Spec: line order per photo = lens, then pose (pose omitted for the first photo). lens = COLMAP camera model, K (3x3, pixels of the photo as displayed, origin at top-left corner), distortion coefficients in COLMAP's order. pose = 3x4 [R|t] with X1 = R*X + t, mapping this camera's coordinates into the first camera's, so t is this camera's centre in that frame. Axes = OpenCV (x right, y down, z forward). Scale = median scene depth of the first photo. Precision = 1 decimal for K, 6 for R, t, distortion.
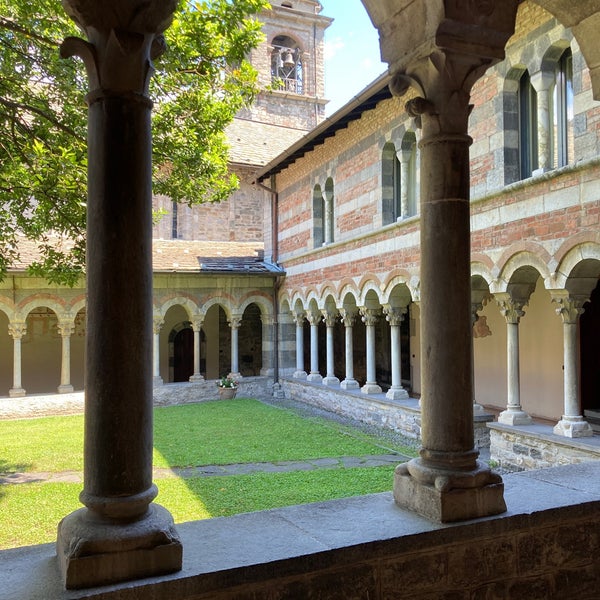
lens RADIAL K [[742.9, 0, 301.1], [0, 742.9, 308.2], [0, 0, 1]] dist [0.079795, -0.015441]
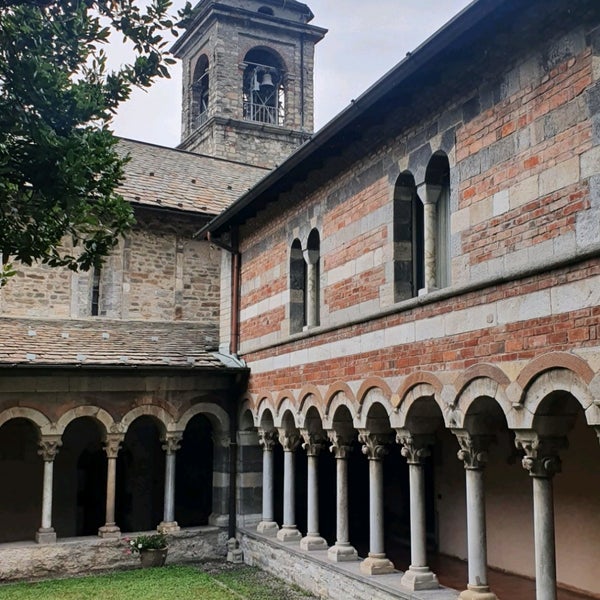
lens RADIAL K [[918.8, 0, 300.0], [0, 918.8, 300.0], [0, 0, 1]] dist [0.207770, -0.561037]
pose [[0.999845, 0.012967, 0.011917, 0.015991], [-0.011582, 0.993889, -0.109773, -0.021329], [-0.013267, 0.109618, 0.993885, 0.183556]]
